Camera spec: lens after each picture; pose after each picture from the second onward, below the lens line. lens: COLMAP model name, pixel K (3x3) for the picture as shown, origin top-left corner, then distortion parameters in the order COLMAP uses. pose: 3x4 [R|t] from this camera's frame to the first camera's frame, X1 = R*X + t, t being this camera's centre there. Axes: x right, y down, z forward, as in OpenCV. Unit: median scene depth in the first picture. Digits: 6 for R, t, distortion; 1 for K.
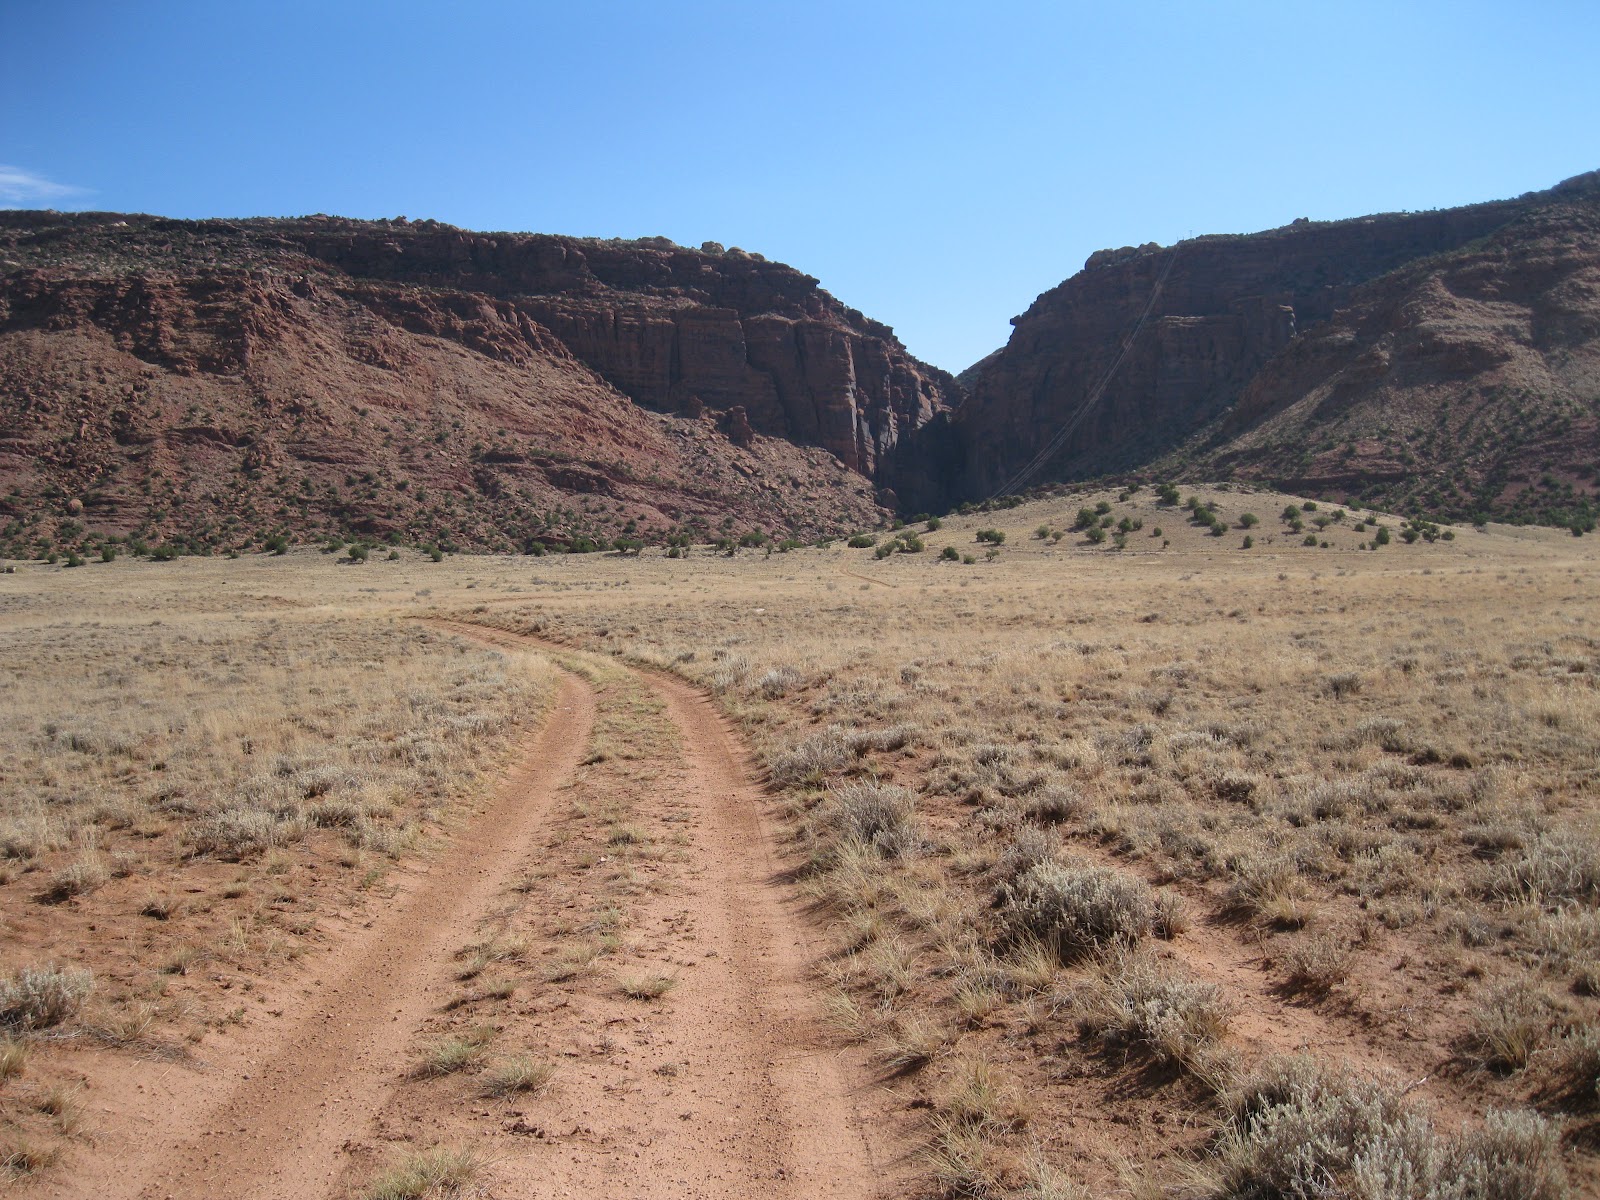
lens RADIAL K [[1698.1, 0, 798.6], [0, 1698.1, 594.8], [0, 0, 1]] dist [-0.096217, 0.000000]
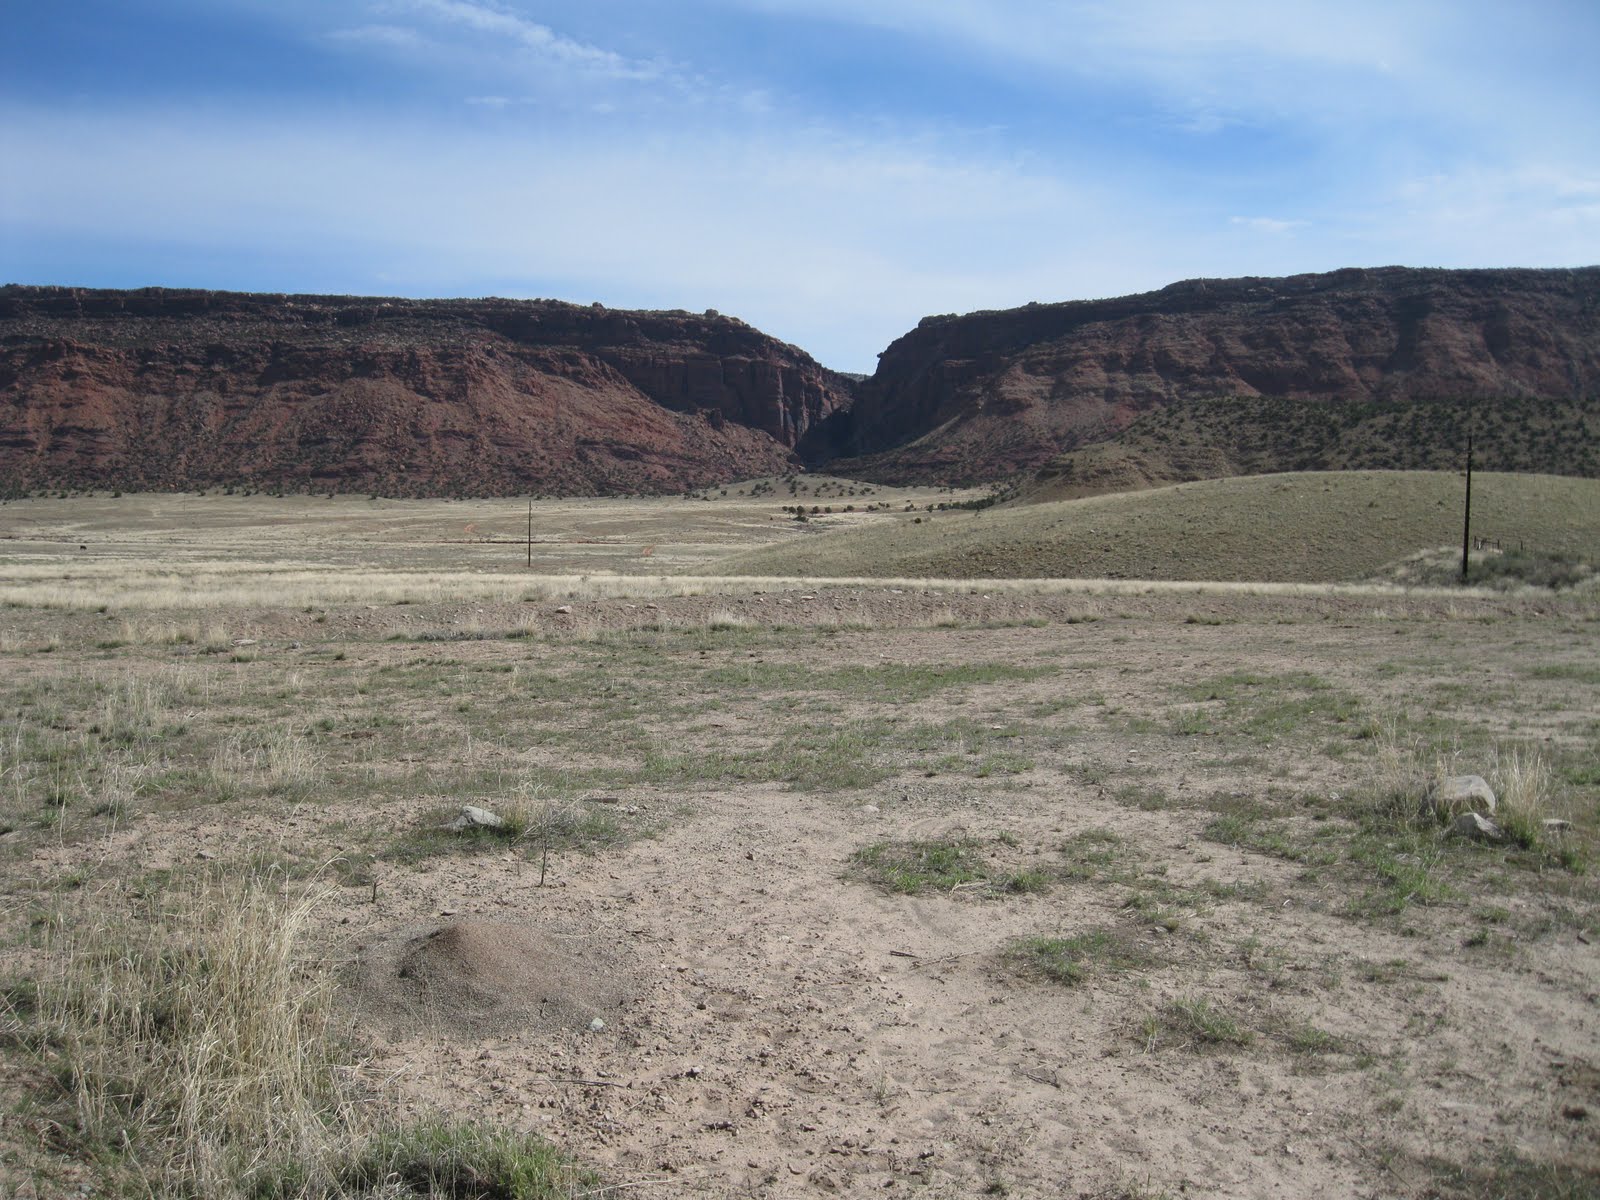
lens RADIAL K [[1698.1, 0, 801.6], [0, 1698.1, 601.3], [0, 0, 1]] dist [-0.096217, 0.000000]
pose [[0.997767, 0.012655, -0.065583, 0.212562], [-0.008974, 0.998384, 0.056117, -0.004417], [0.066187, -0.055404, 0.996268, -1.015879]]
